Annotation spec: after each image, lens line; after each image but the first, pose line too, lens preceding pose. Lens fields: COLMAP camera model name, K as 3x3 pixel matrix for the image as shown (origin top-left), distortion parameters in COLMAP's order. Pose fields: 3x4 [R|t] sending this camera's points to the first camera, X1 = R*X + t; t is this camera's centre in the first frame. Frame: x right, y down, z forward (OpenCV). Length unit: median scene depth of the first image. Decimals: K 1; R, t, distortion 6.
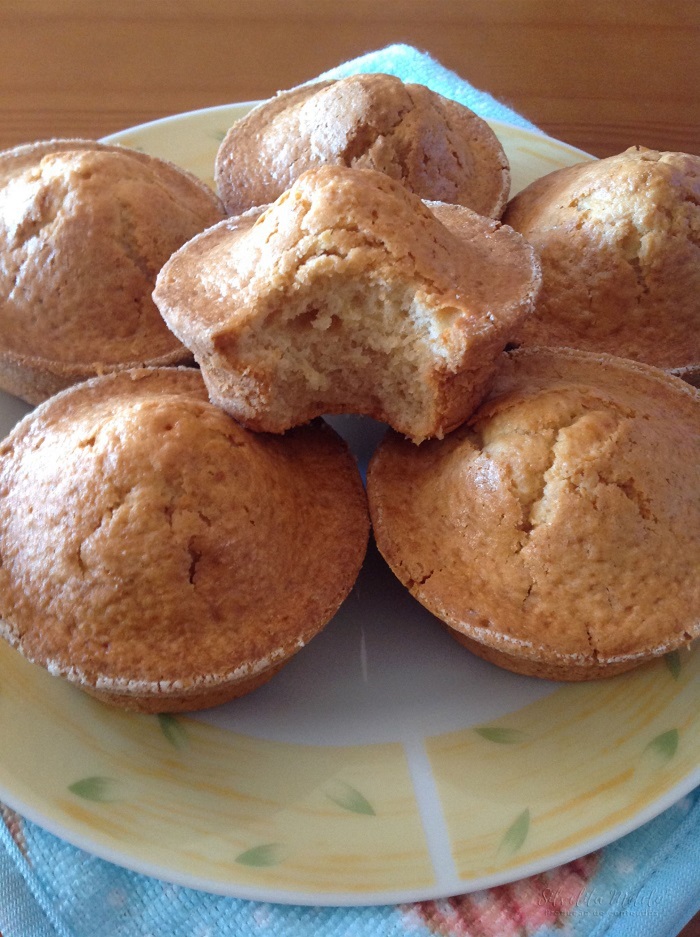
lens RADIAL K [[937.7, 0, 350.0], [0, 937.7, 468.5], [0, 0, 1]] dist [0.214316, -0.678754]
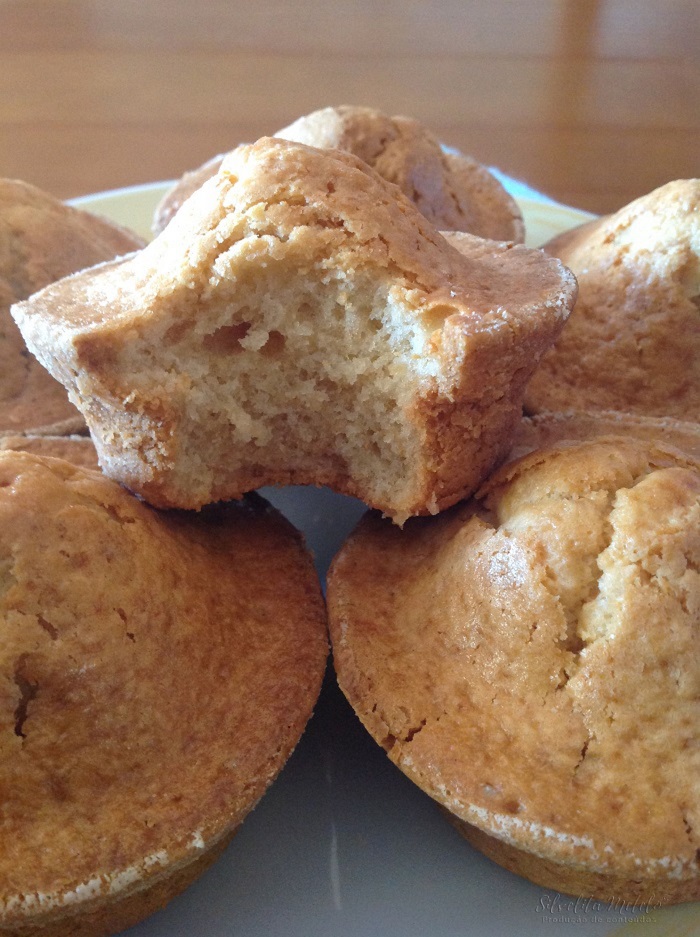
lens RADIAL K [[937.7, 0, 350.0], [0, 937.7, 468.5], [0, 0, 1]] dist [0.214316, -0.678754]
pose [[0.999750, -0.005239, -0.021732, 0.053713], [0.000691, 0.978926, -0.204215, 0.075354], [0.022344, 0.204149, 0.978685, 0.359058]]
